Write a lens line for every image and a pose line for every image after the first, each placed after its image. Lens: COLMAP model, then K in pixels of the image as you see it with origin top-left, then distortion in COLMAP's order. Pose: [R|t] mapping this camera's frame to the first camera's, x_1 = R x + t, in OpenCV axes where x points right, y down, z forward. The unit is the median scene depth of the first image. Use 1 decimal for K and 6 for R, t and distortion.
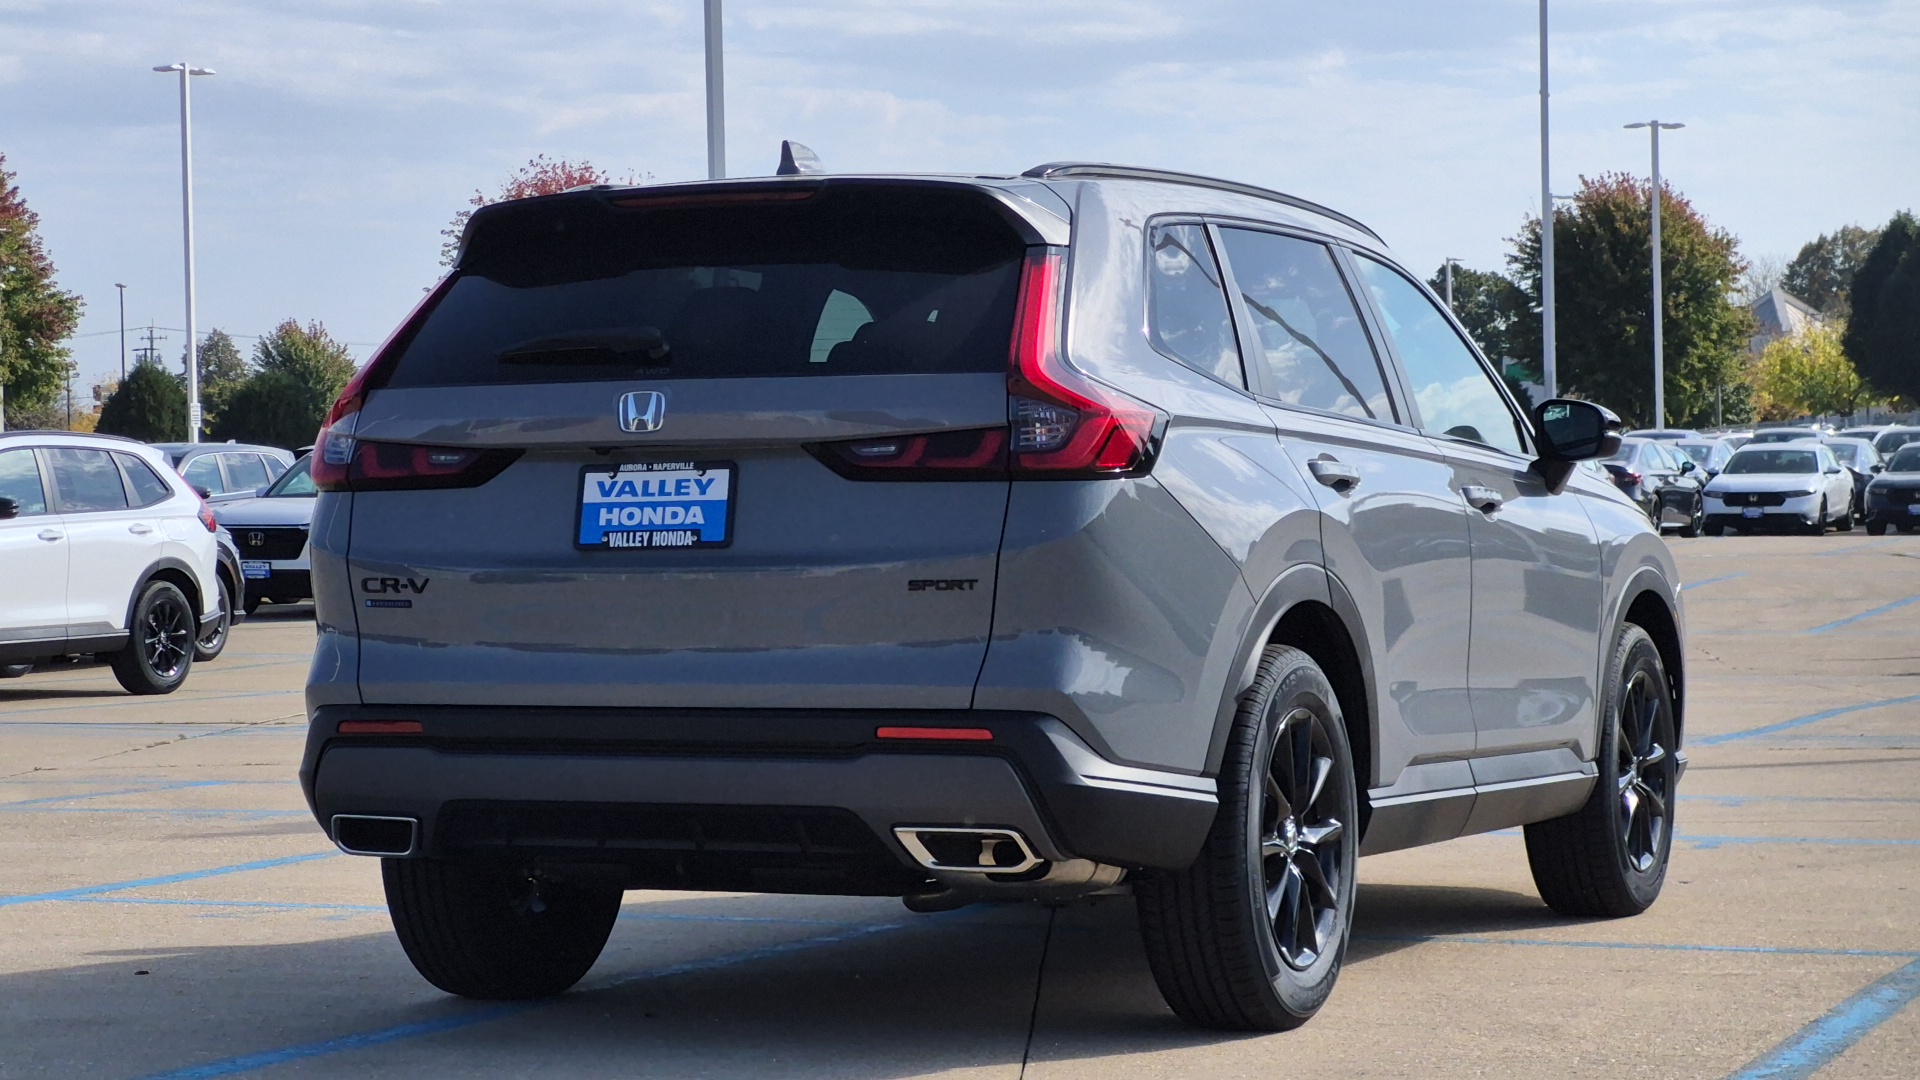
lens RADIAL K [[4052.2, 0, 981.2], [0, 4052.2, 611.8], [0, 0, 1]] dist [0.084917, 0.000000]
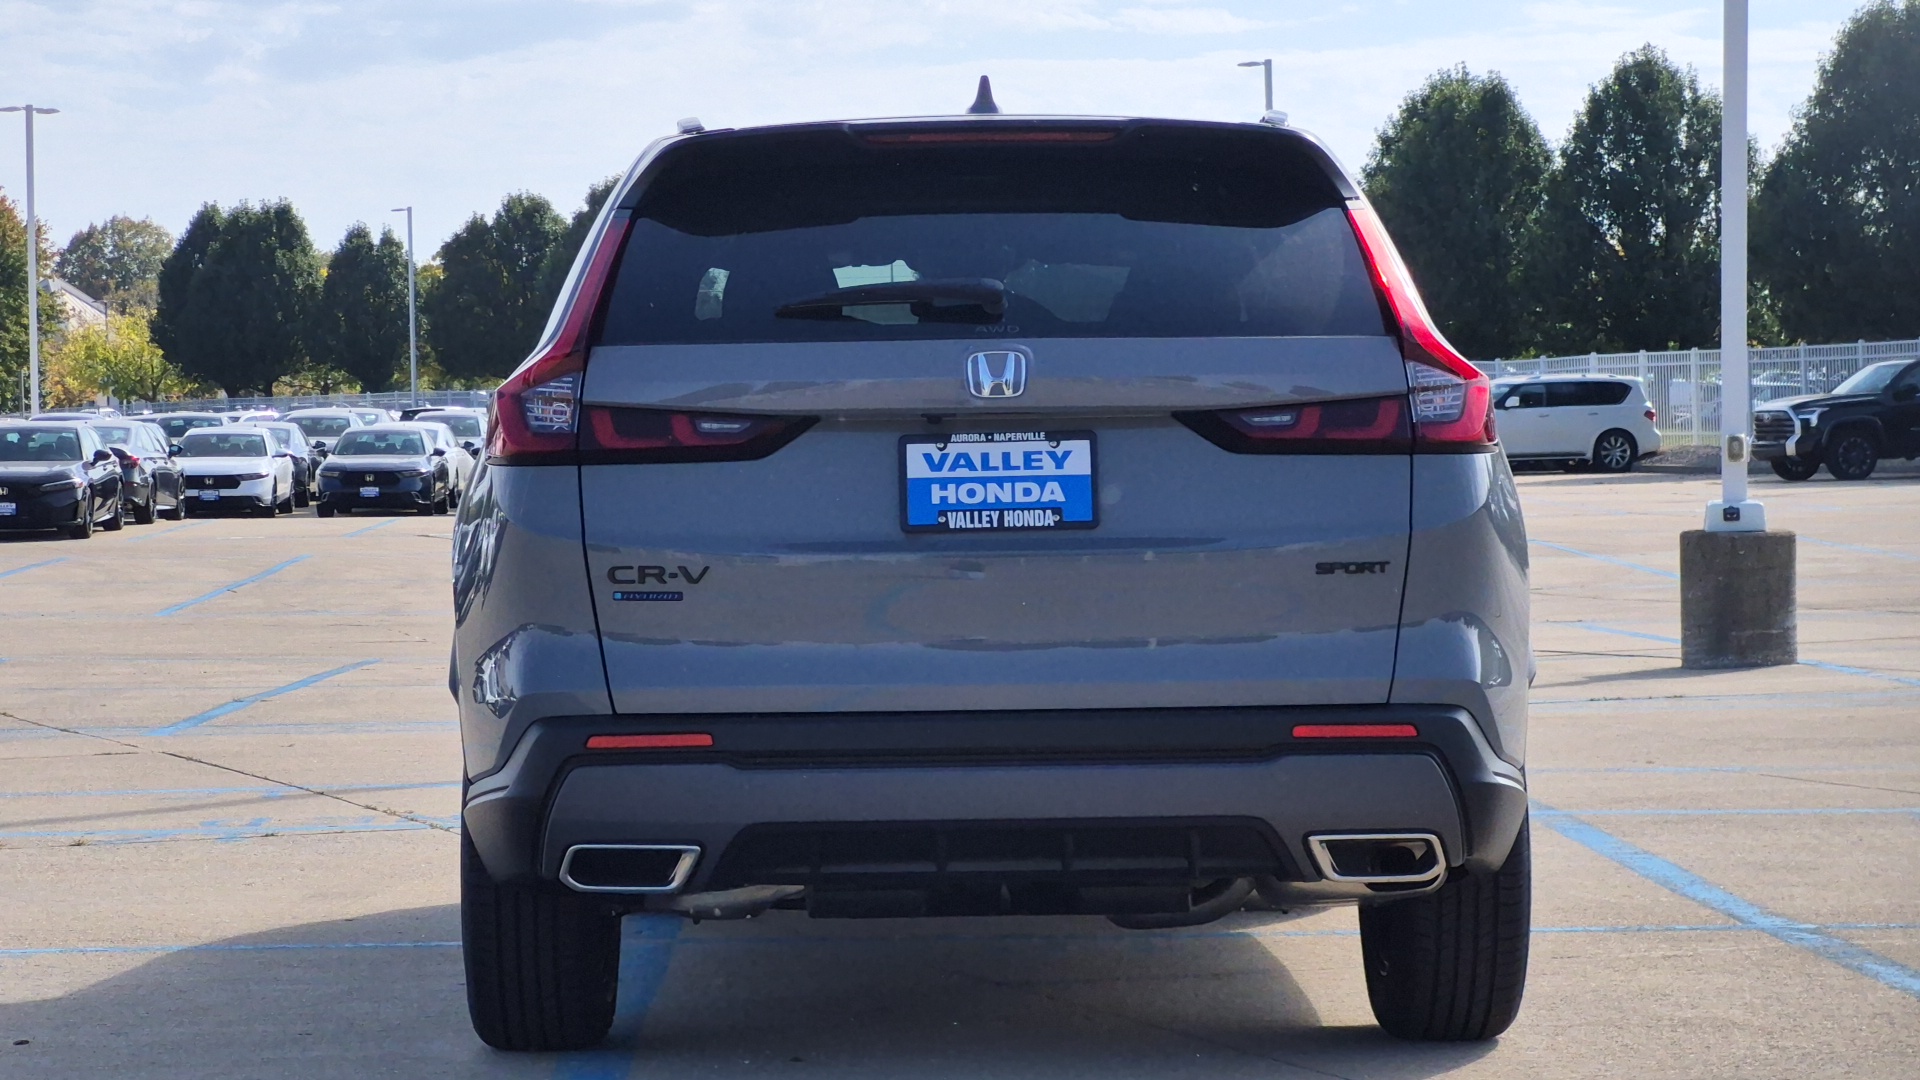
lens RADIAL K [[3974.7, 0, 958.7], [0, 3974.7, 541.5], [0, 0, 1]] dist [-0.053626, 0.000000]
pose [[0.905437, -0.006301, 0.424434, -0.443787], [0.011808, 0.999877, -0.010346, -0.004127], [-0.424316, 0.014379, 0.905400, 0.216089]]
